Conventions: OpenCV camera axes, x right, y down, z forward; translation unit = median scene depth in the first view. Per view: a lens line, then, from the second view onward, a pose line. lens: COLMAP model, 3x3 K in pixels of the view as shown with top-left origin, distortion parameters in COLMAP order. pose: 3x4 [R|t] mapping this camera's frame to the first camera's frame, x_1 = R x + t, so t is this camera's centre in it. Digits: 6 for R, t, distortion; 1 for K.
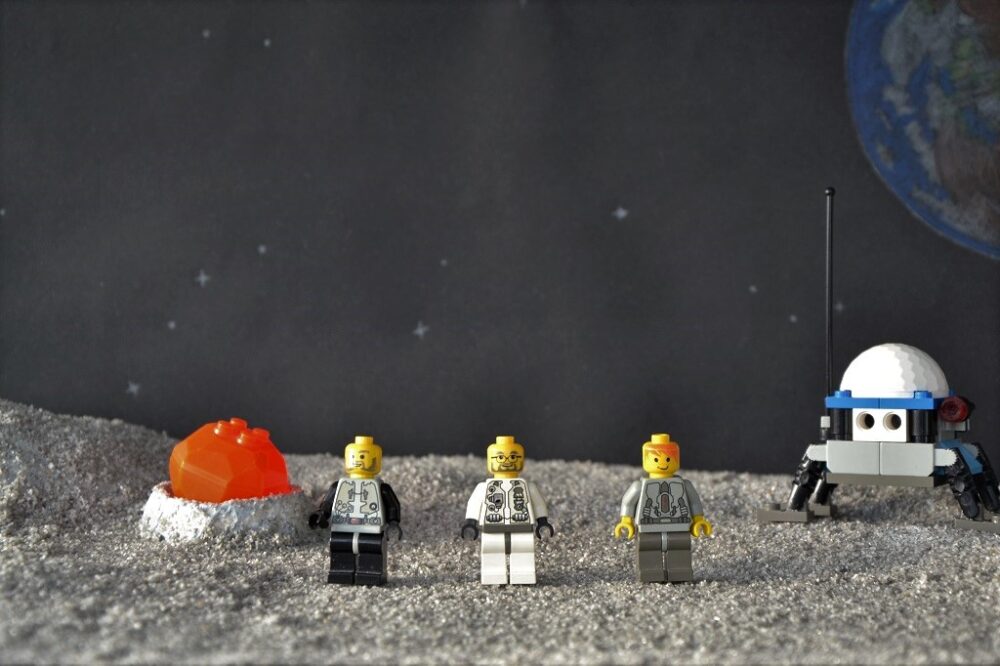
lens RADIAL K [[2700.9, 0, 504.2], [0, 2700.9, 342.8], [0, 0, 1]] dist [0.554947, 0.000000]
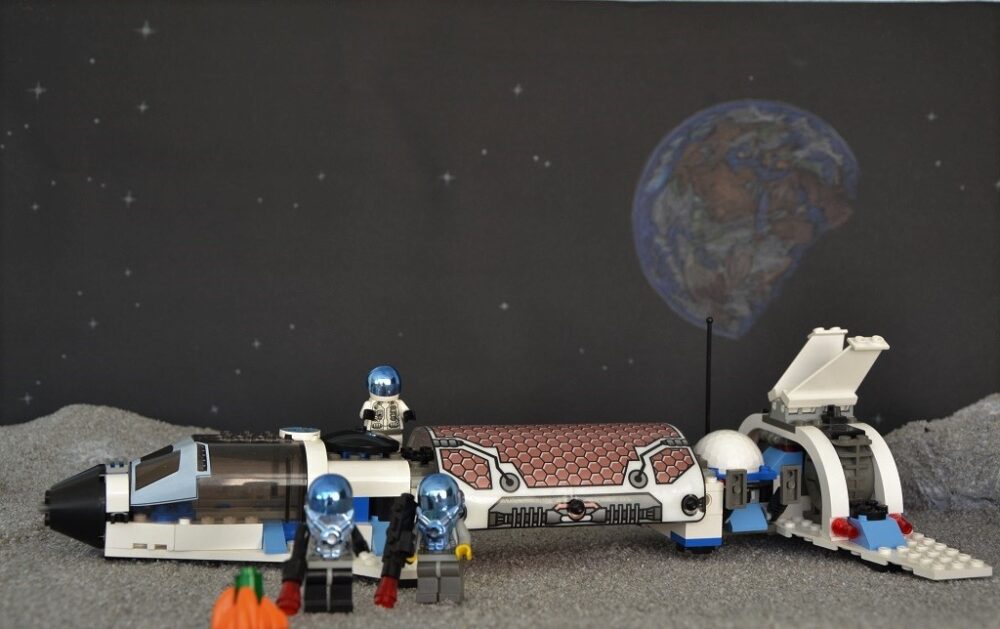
lens RADIAL K [[1408.7, 0, 504.4], [0, 1408.7, 331.0], [0, 0, 1]] dist [0.109676, 0.000000]
pose [[0.995110, 0.003059, 0.098729, -0.055274], [0.000343, 0.999408, -0.034416, -0.001755], [-0.098776, 0.034282, 0.994519, 0.141863]]
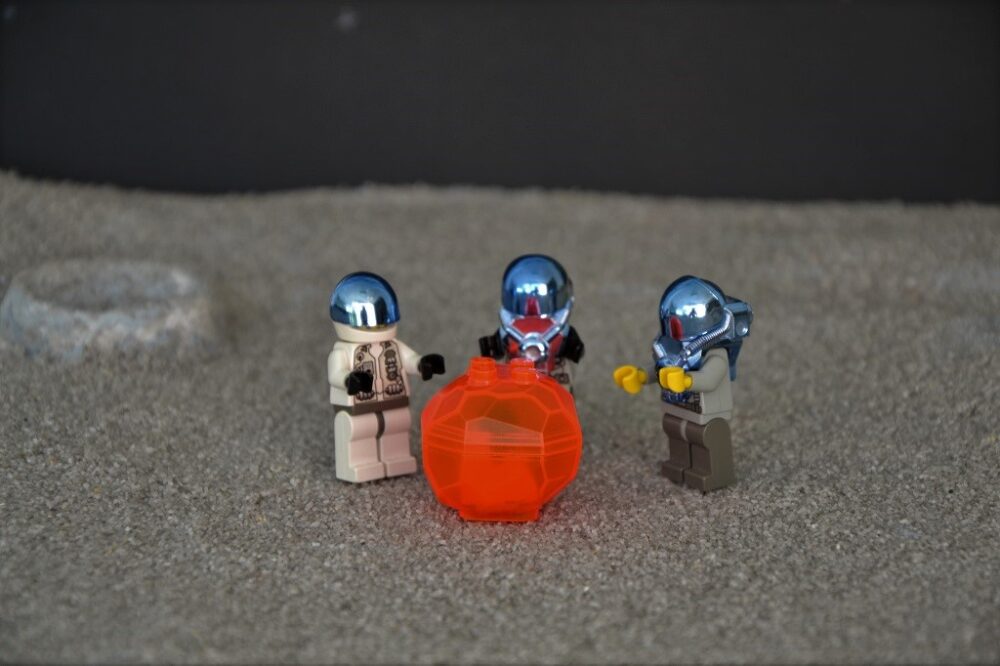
lens RADIAL K [[3818.5, 0, 500.7], [0, 3818.5, 339.2], [0, 0, 1]] dist [0.970250, 0.000000]
pose [[0.999495, -0.022981, 0.021962, -0.017161], [0.018653, 0.983457, 0.180181, -0.133057], [-0.025740, -0.179681, 0.983388, -0.077524]]
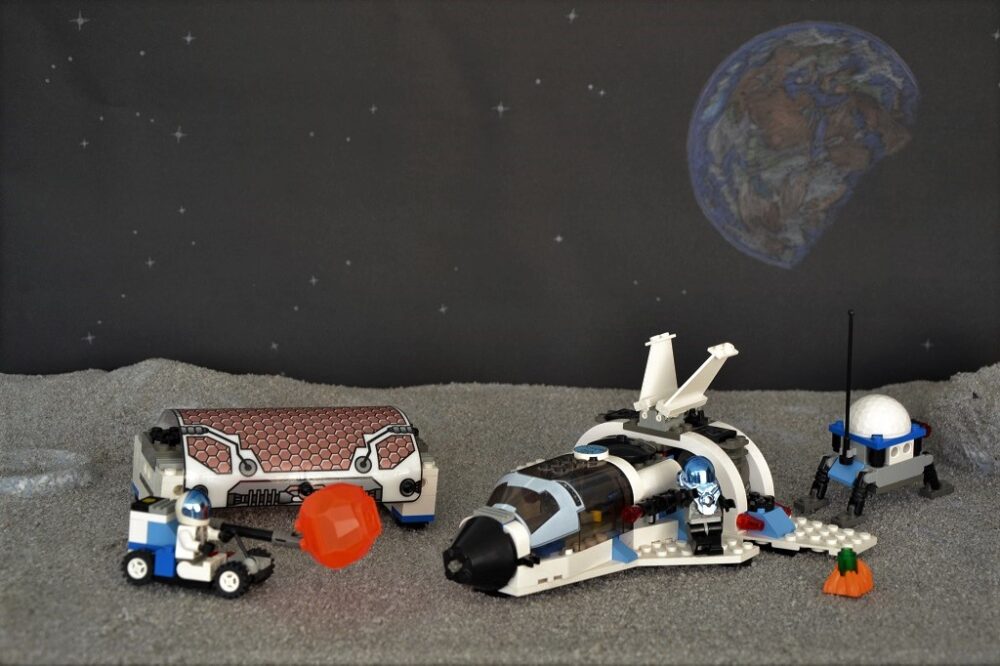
lens RADIAL K [[1725.0, 0, 503.4], [0, 1725.0, 329.1], [0, 0, 1]] dist [0.215666, 0.000000]
pose [[0.992275, -0.024868, 0.121536, -0.154888], [0.006677, 0.988988, 0.147848, -0.188014], [-0.123874, -0.145895, 0.981514, -0.093256]]
